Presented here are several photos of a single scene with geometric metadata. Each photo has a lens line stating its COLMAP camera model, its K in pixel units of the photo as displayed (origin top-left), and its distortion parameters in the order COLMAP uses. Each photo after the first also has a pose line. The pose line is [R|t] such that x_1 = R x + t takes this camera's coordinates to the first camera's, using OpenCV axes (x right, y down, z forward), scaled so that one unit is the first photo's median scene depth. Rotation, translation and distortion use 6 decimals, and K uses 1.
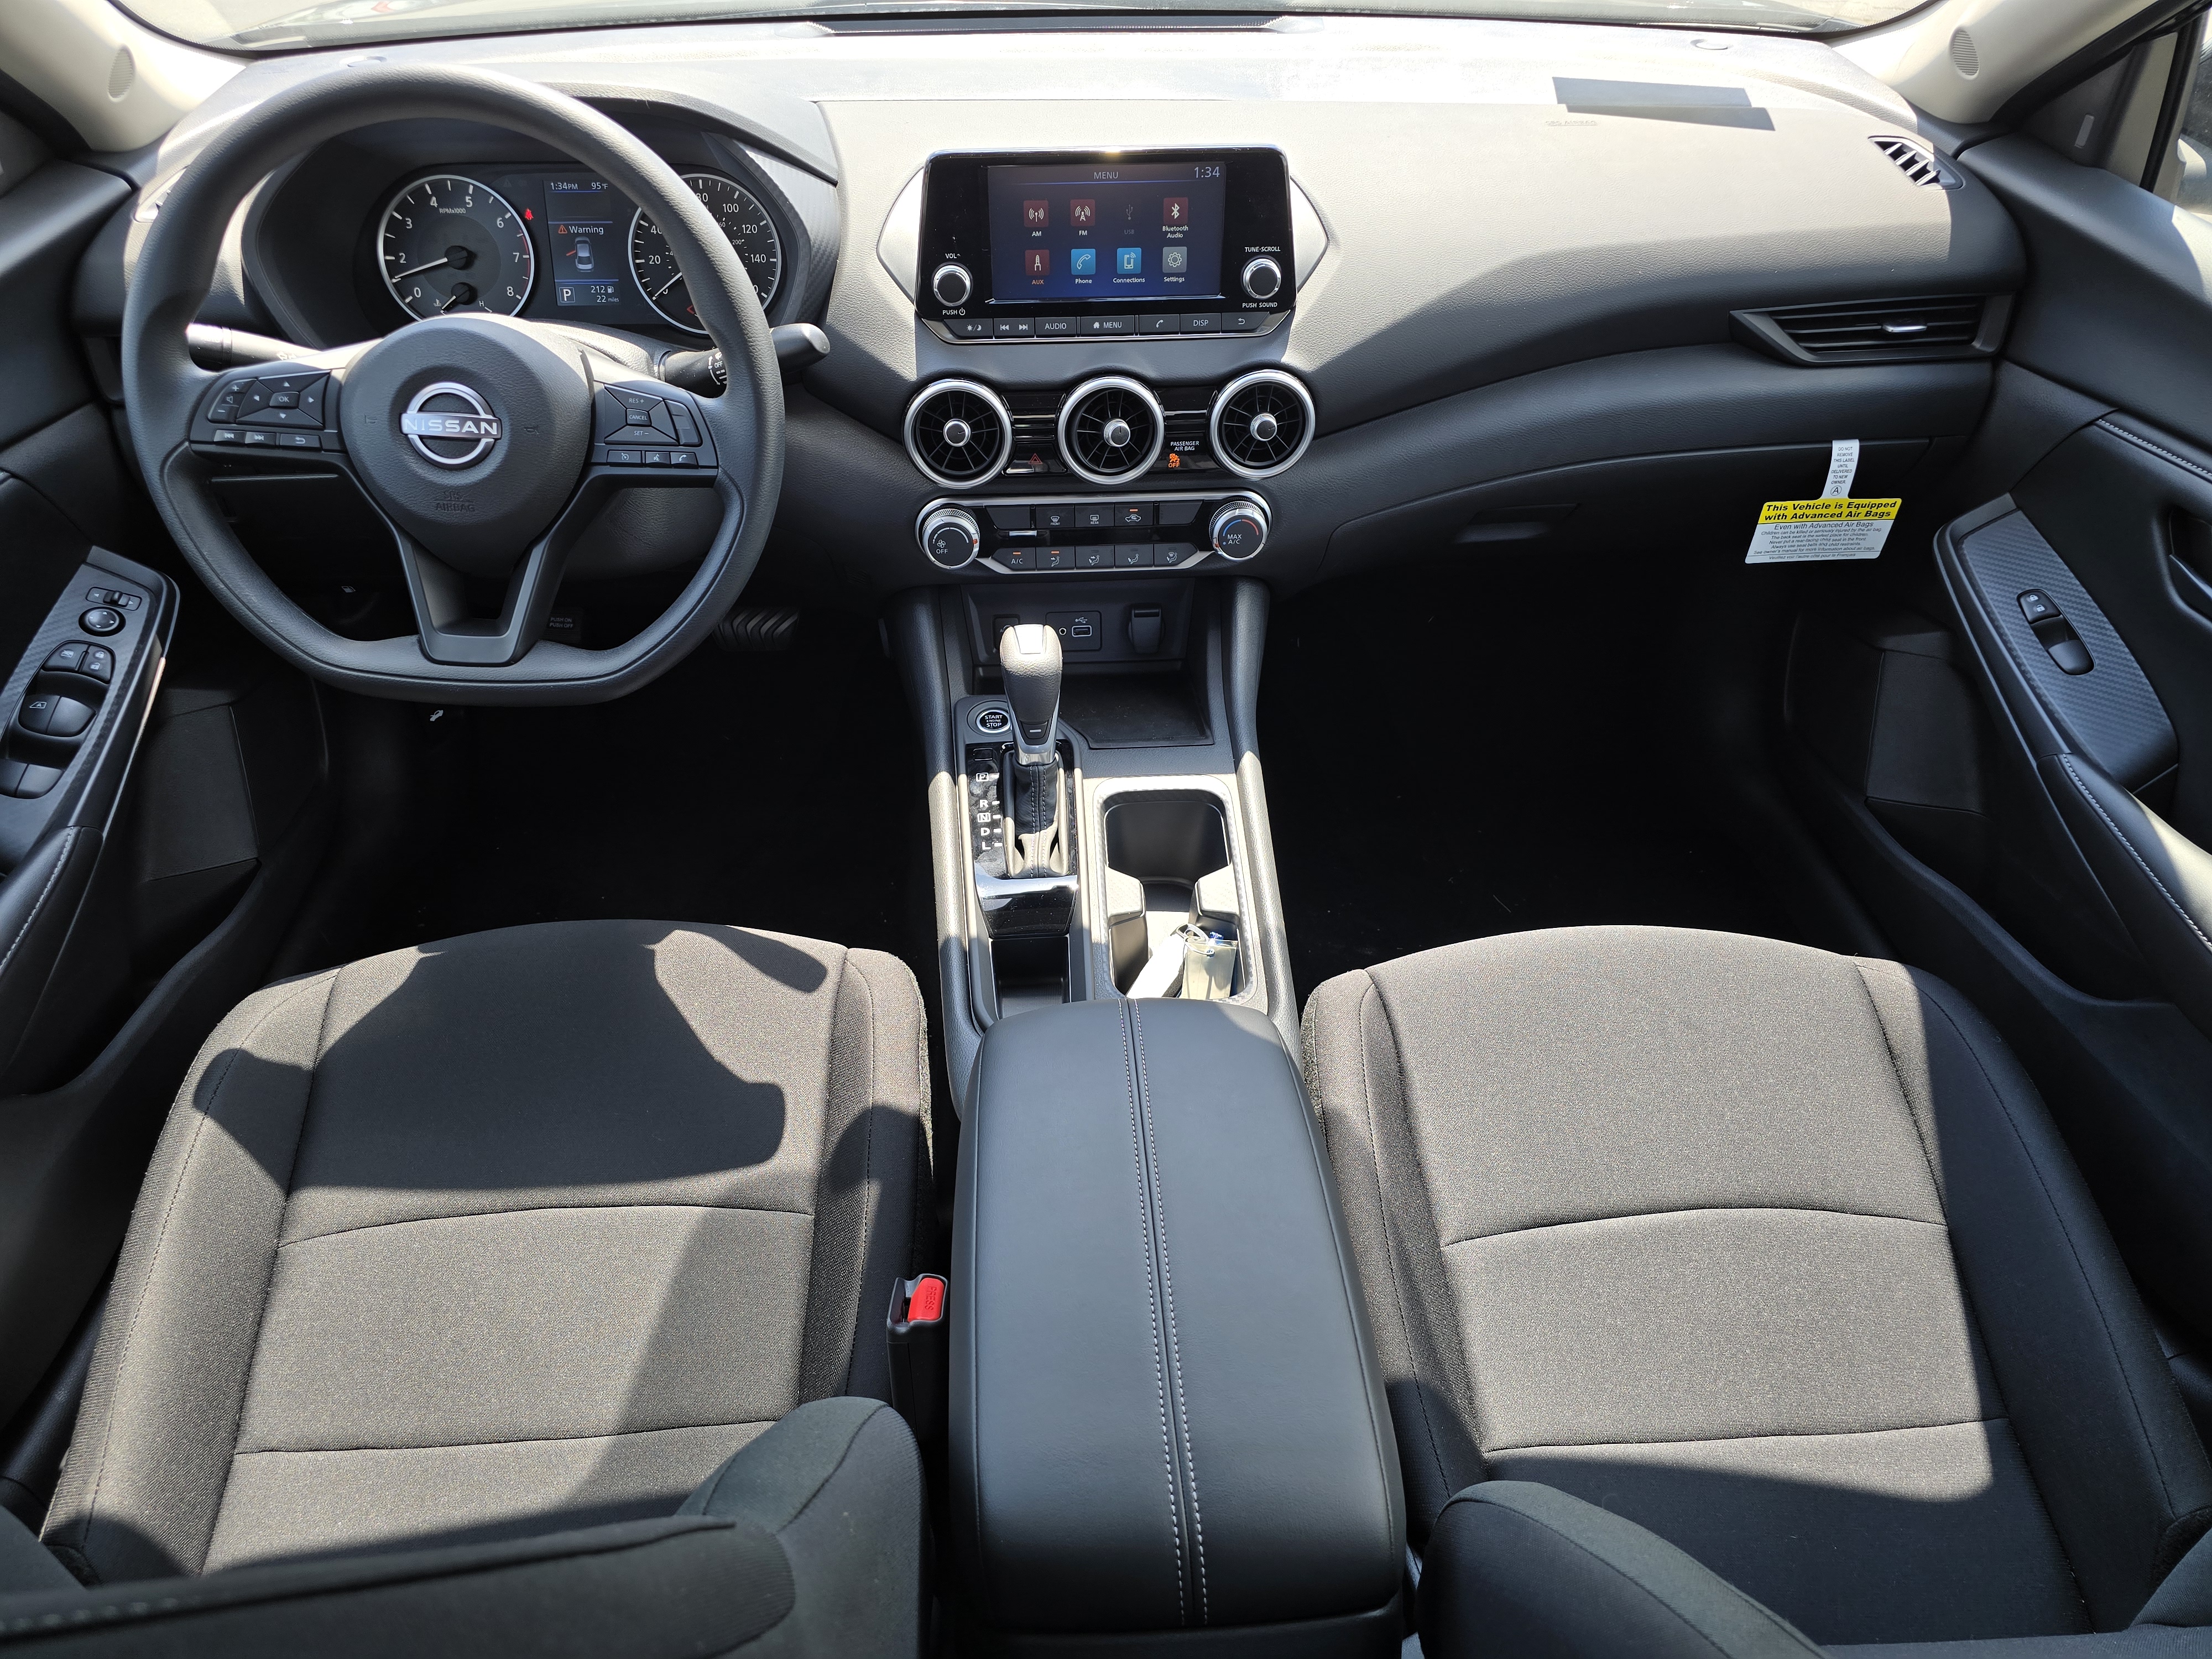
lens RADIAL K [[1475.1, 0, 1101.0], [0, 1475.1, 847.0], [0, 0, 1]] dist [0.061399, -0.066132]
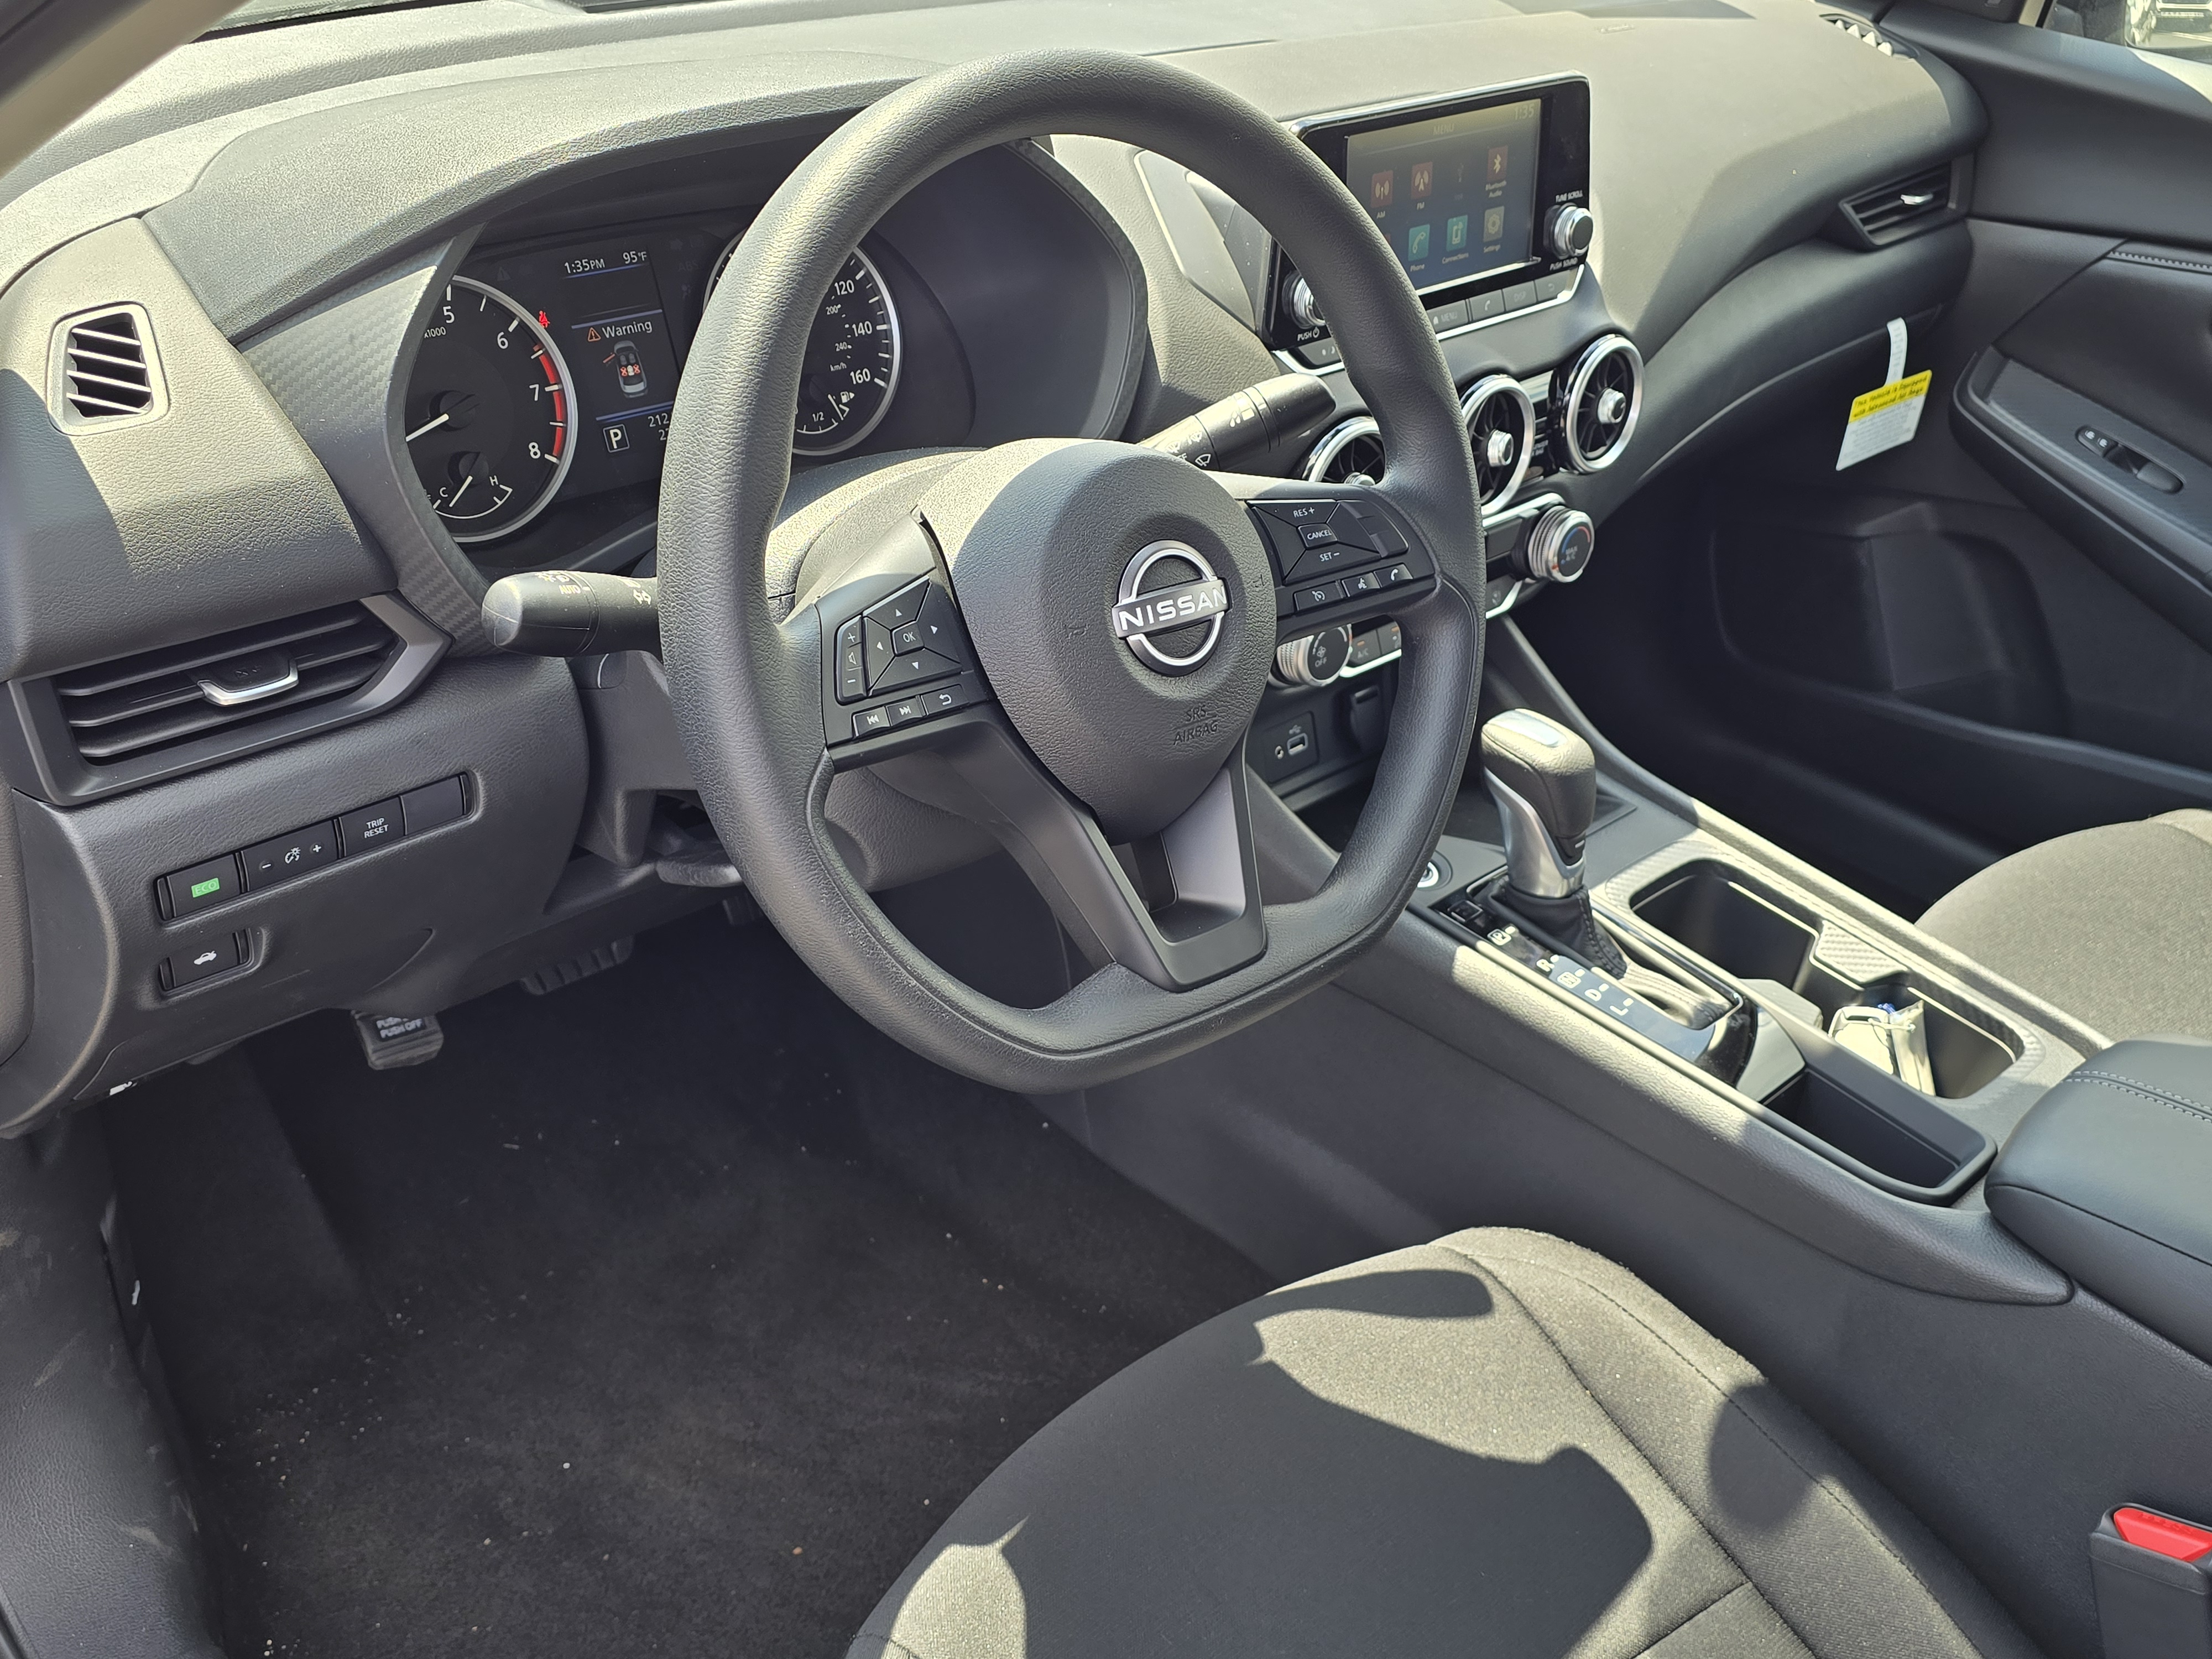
lens RADIAL K [[2070.8, 0, 1106.0], [0, 2070.8, 829.5], [0, 0, 1]] dist [0.094714, -0.176273]
pose [[0.767512, -0.298114, 0.567498, -0.810280], [0.361316, 0.932443, 0.001163, -0.171802], [-0.529506, 0.204153, 0.823374, 0.268898]]
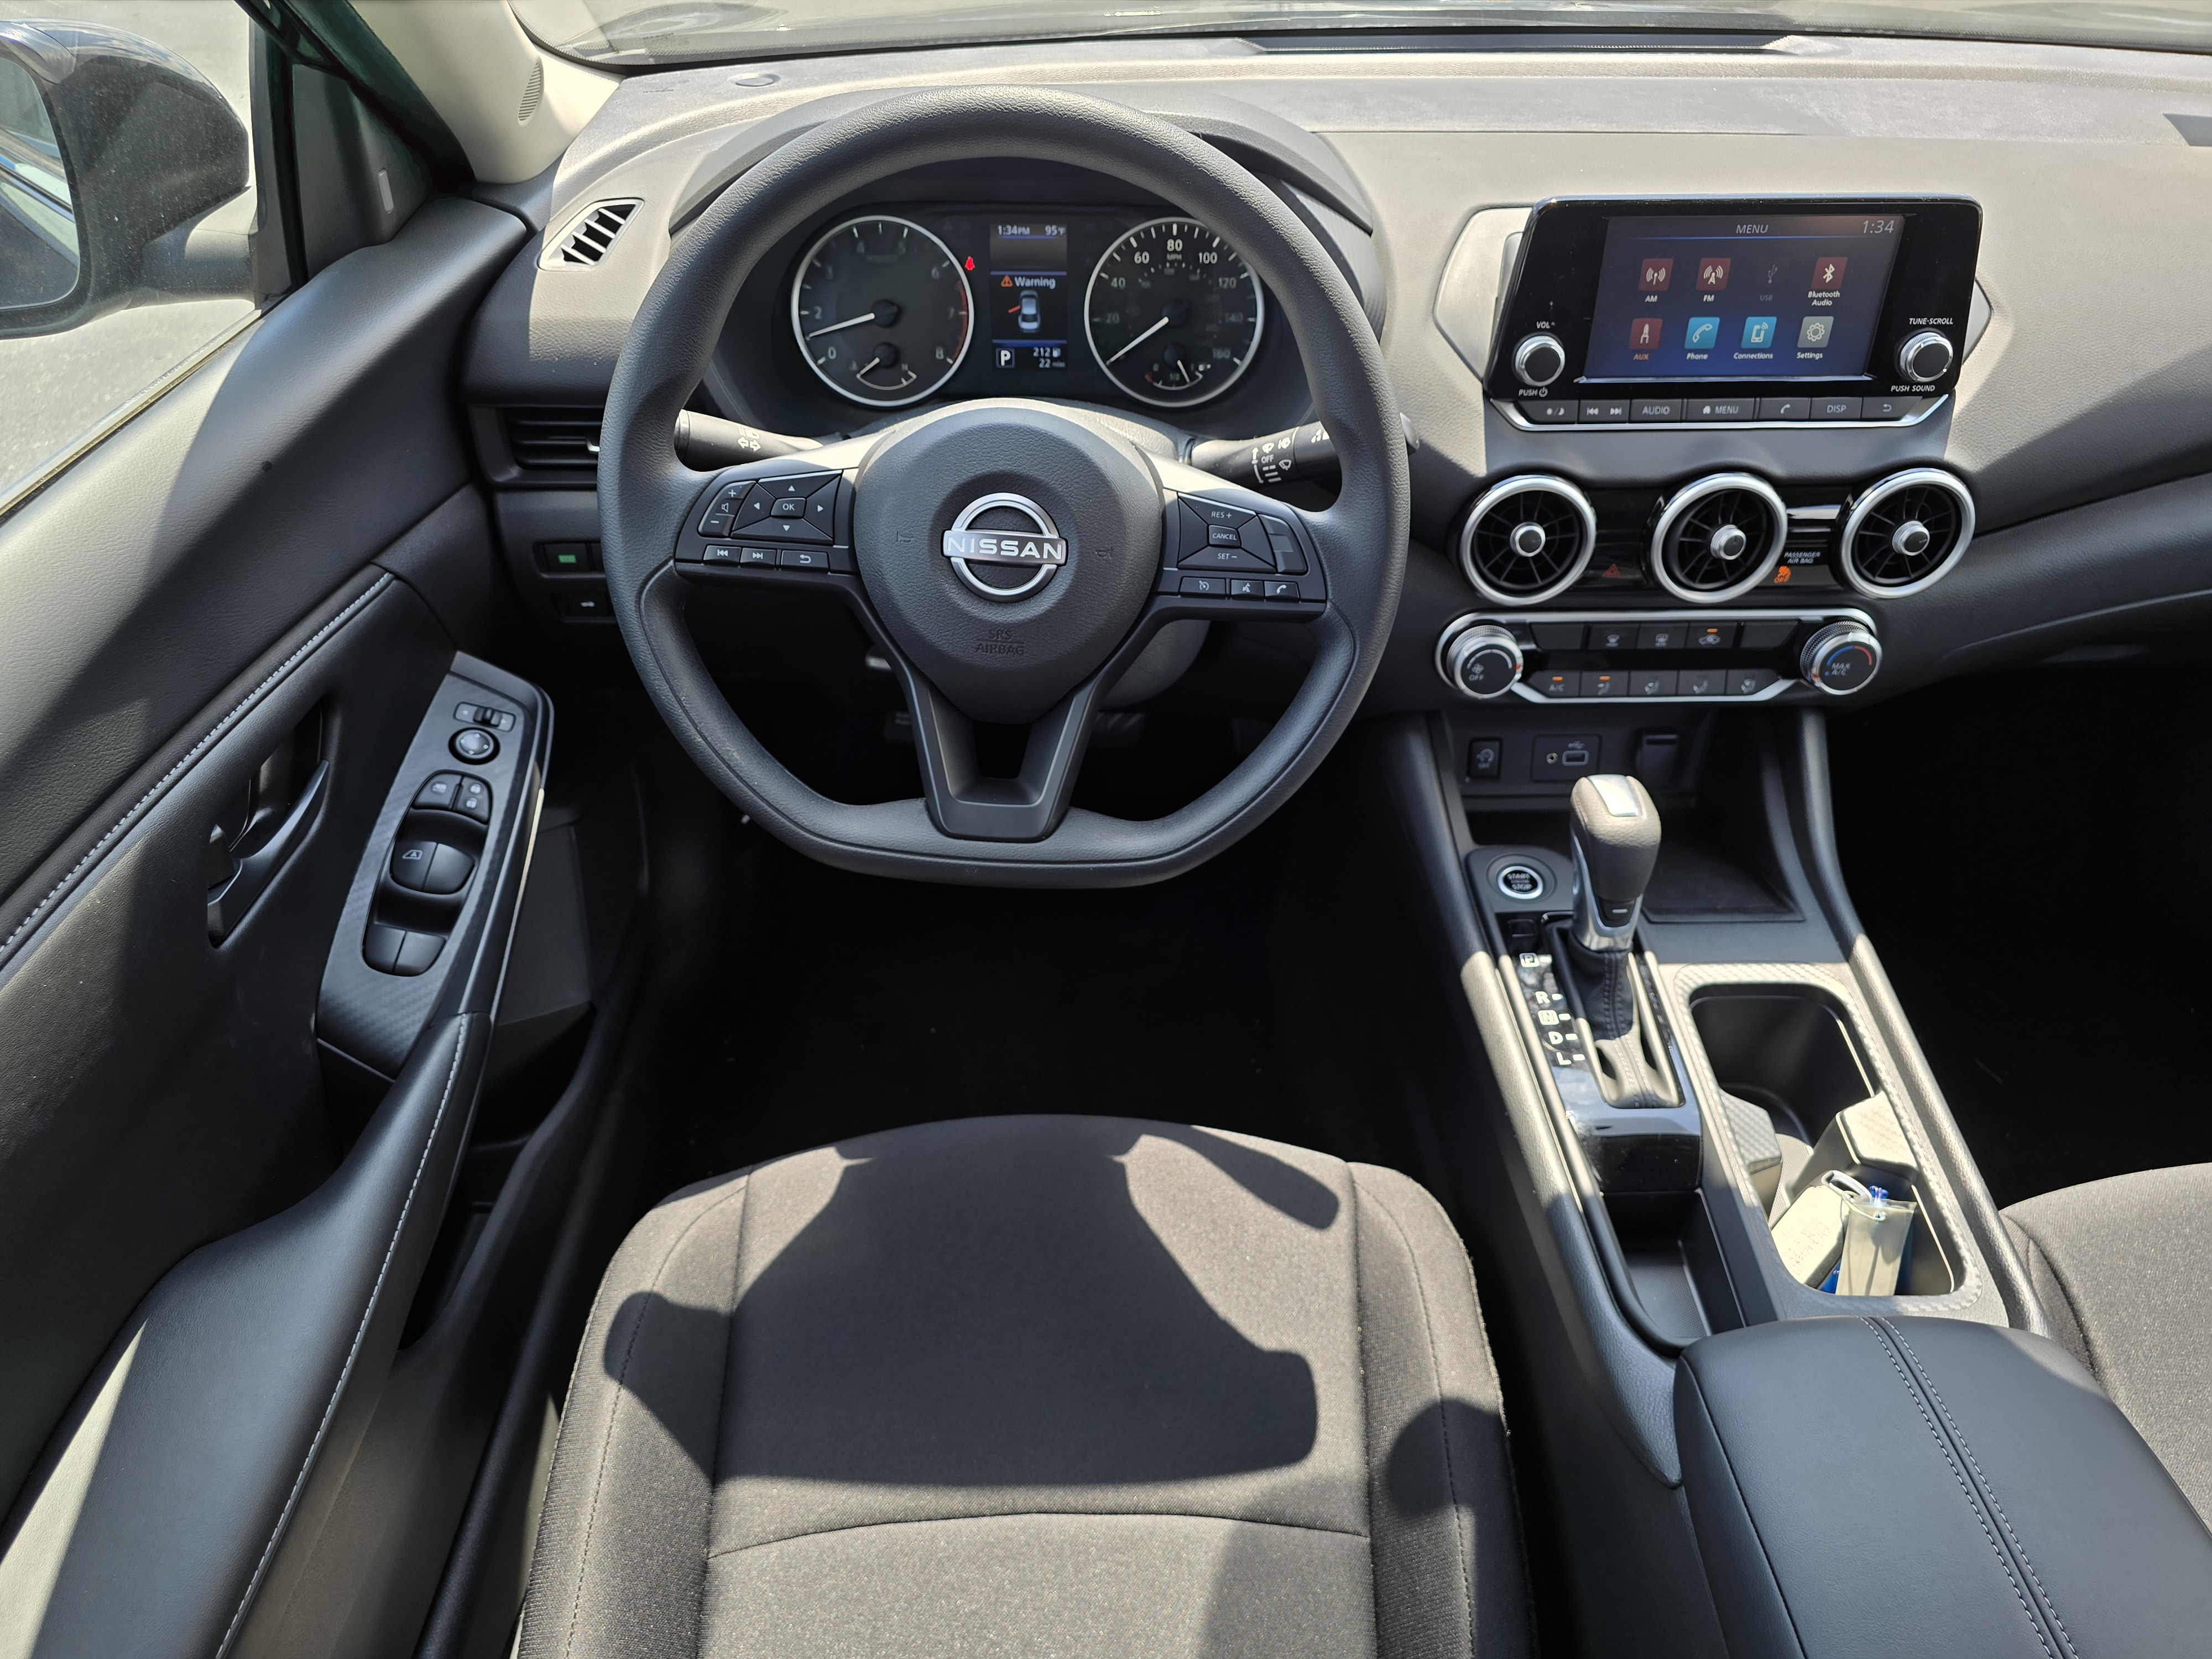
lens RADIAL K [[1505.7, 0, 1126.5], [0, 1505.7, 829.0], [0, 0, 1]] dist [0.038570, -0.050518]
pose [[0.999191, 0.025859, -0.030798, -0.285689], [-0.026540, 0.999407, -0.021919, -0.098173], [0.030213, 0.022719, 0.999285, 0.176153]]
